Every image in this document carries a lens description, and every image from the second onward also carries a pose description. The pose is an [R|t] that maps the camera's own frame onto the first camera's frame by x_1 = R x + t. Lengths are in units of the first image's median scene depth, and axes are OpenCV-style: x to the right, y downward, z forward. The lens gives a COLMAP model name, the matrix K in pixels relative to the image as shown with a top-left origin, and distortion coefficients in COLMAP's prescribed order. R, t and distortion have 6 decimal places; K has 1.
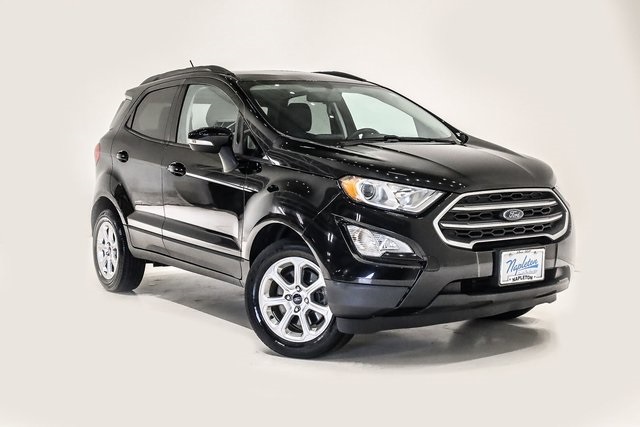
lens RADIAL K [[910.5, 0, 319.6], [0, 910.5, 215.2], [0, 0, 1]] dist [-0.034238, 0.000000]
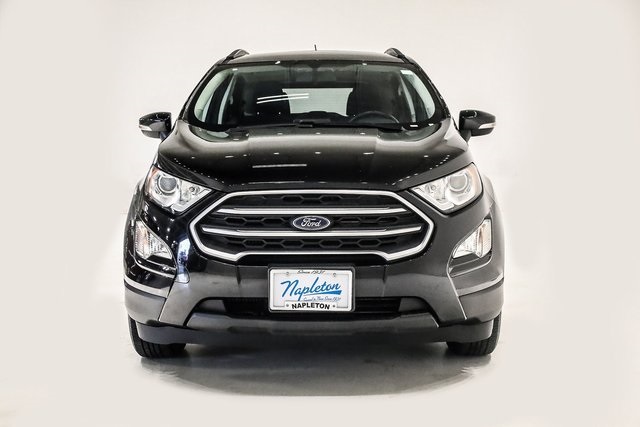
lens RADIAL K [[801.3, 0, 320.2], [0, 801.3, 214.4], [0, 0, 1]] dist [-0.034305, 0.000000]
pose [[0.796238, 0.068489, -0.601094, 0.635988], [-0.046721, 0.997565, 0.051775, -0.044086], [0.603176, -0.013142, 0.797500, 0.463796]]
